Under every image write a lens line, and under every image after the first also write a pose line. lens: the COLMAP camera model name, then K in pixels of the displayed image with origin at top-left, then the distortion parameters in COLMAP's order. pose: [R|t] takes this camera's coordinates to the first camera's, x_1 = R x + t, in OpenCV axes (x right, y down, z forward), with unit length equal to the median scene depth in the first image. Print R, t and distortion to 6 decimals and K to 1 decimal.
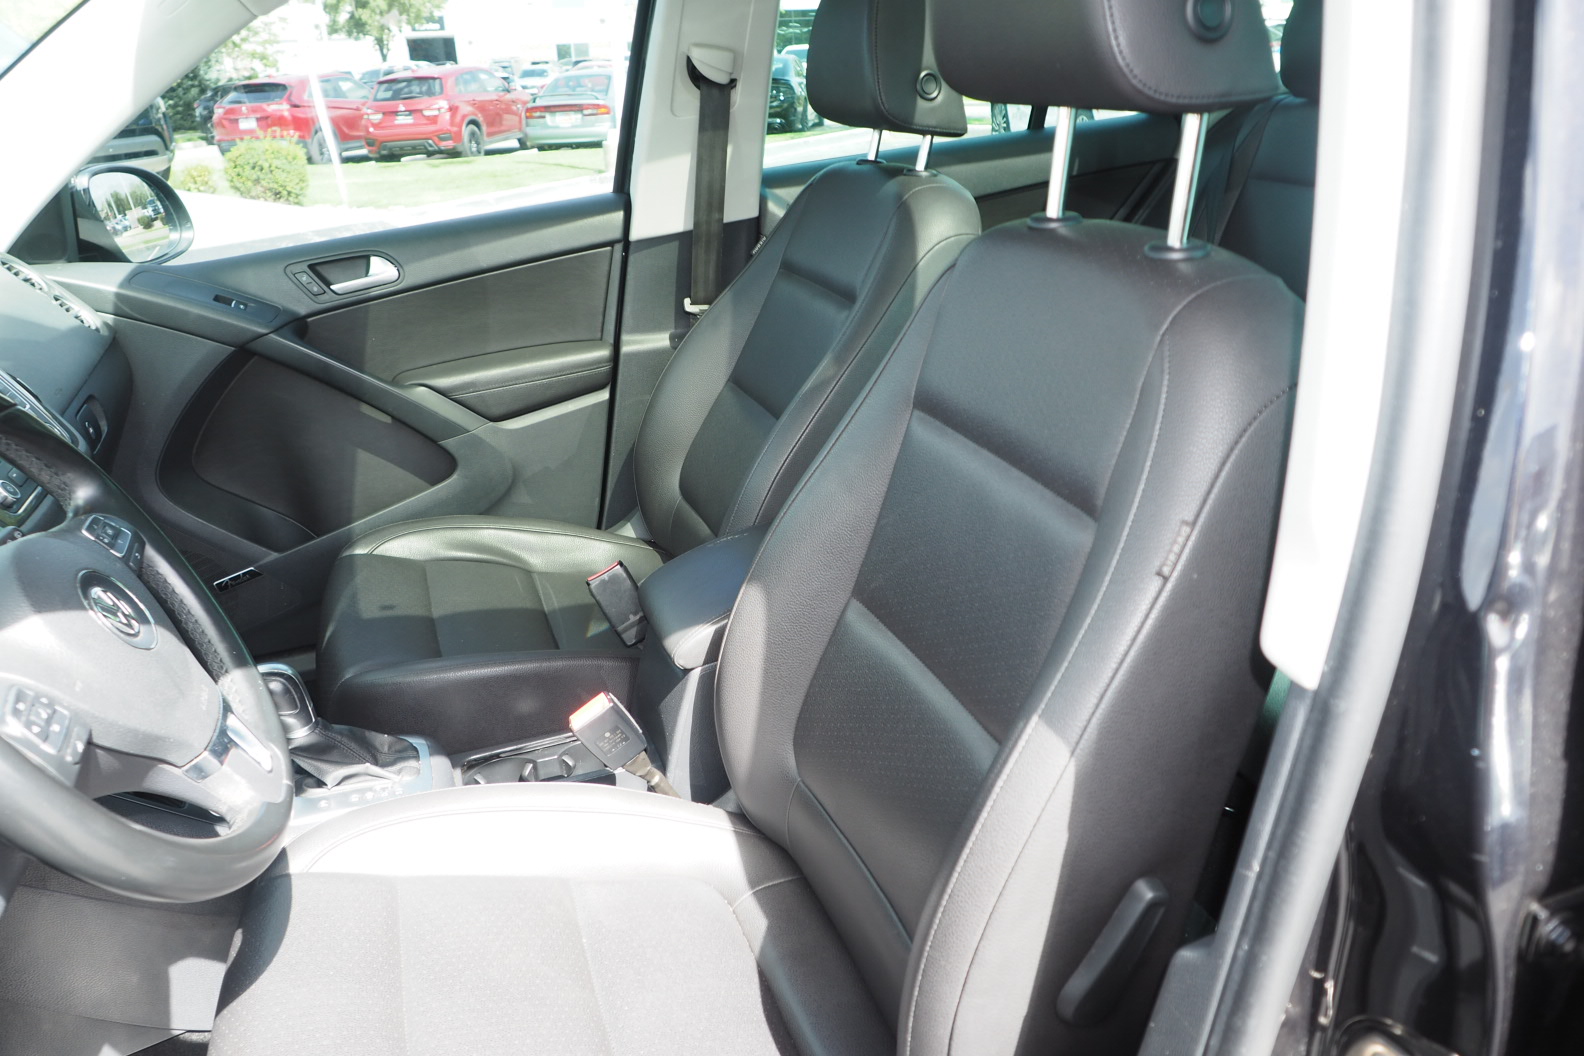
lens RADIAL K [[1129.1, 0, 792.0], [0, 1129.1, 528.0], [0, 0, 1]] dist [-0.019977, 0.003858]
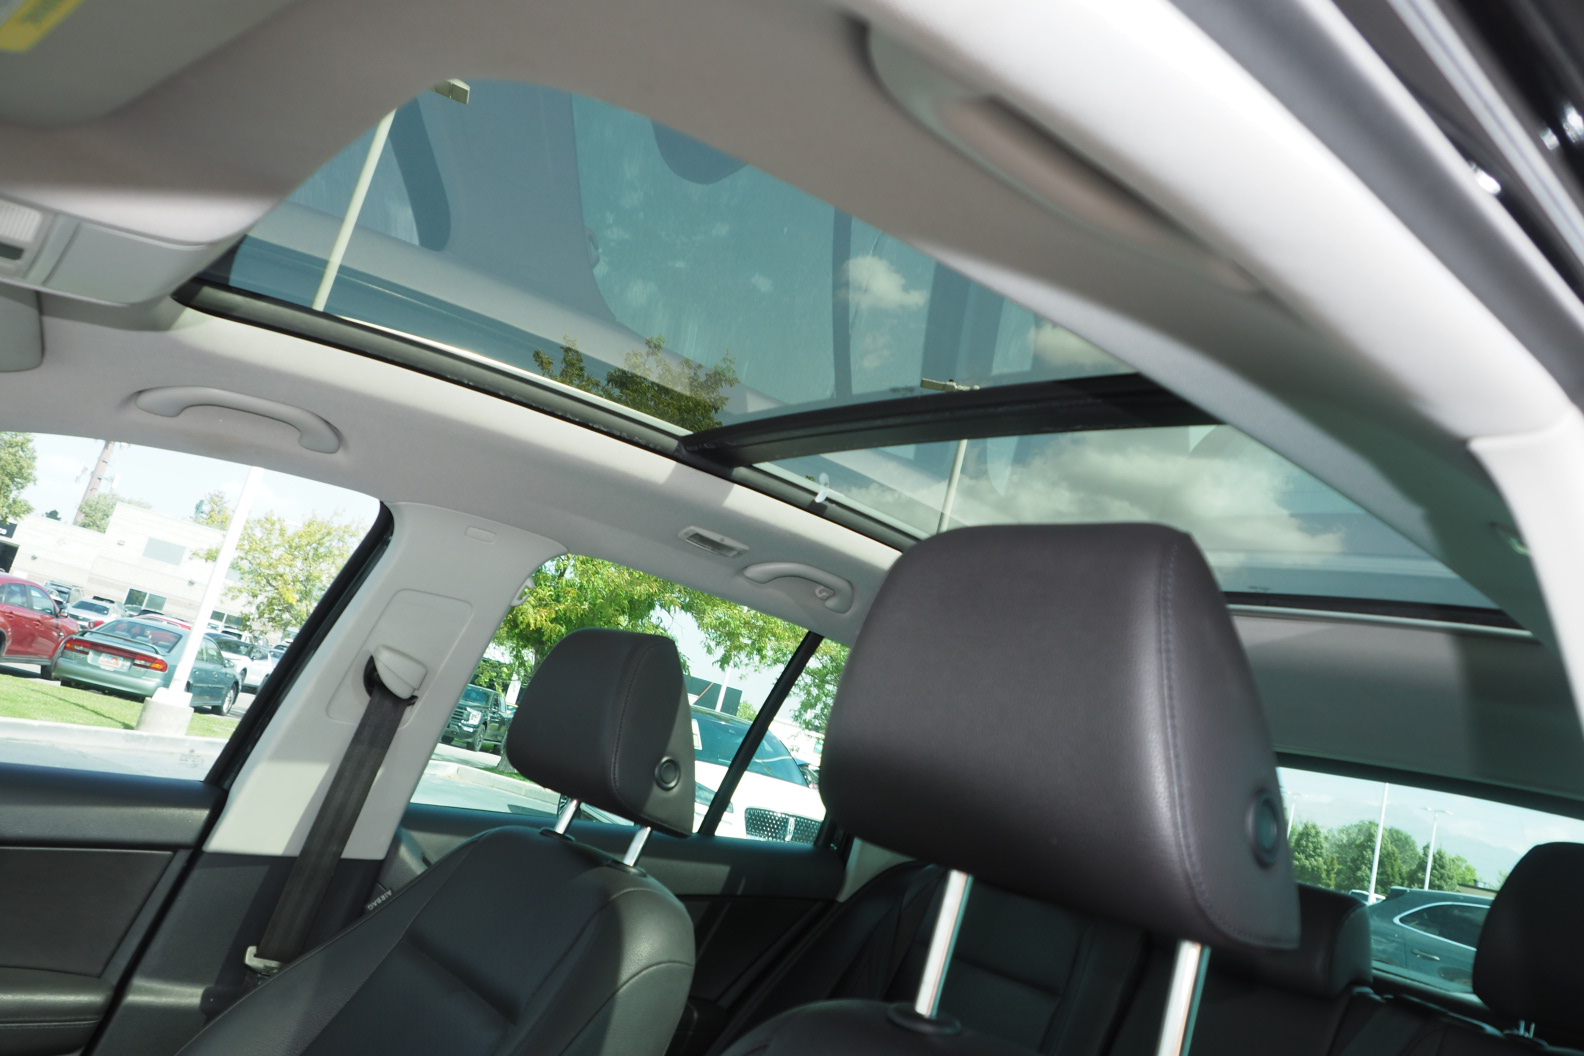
lens RADIAL K [[1129.1, 0, 792.0], [0, 1129.1, 528.0], [0, 0, 1]] dist [-0.019977, 0.003858]
pose [[0.898771, 0.326773, 0.292284, -0.081933], [-0.114683, 0.818699, -0.562655, -0.057625], [-0.423153, 0.472178, 0.773298, 0.162706]]
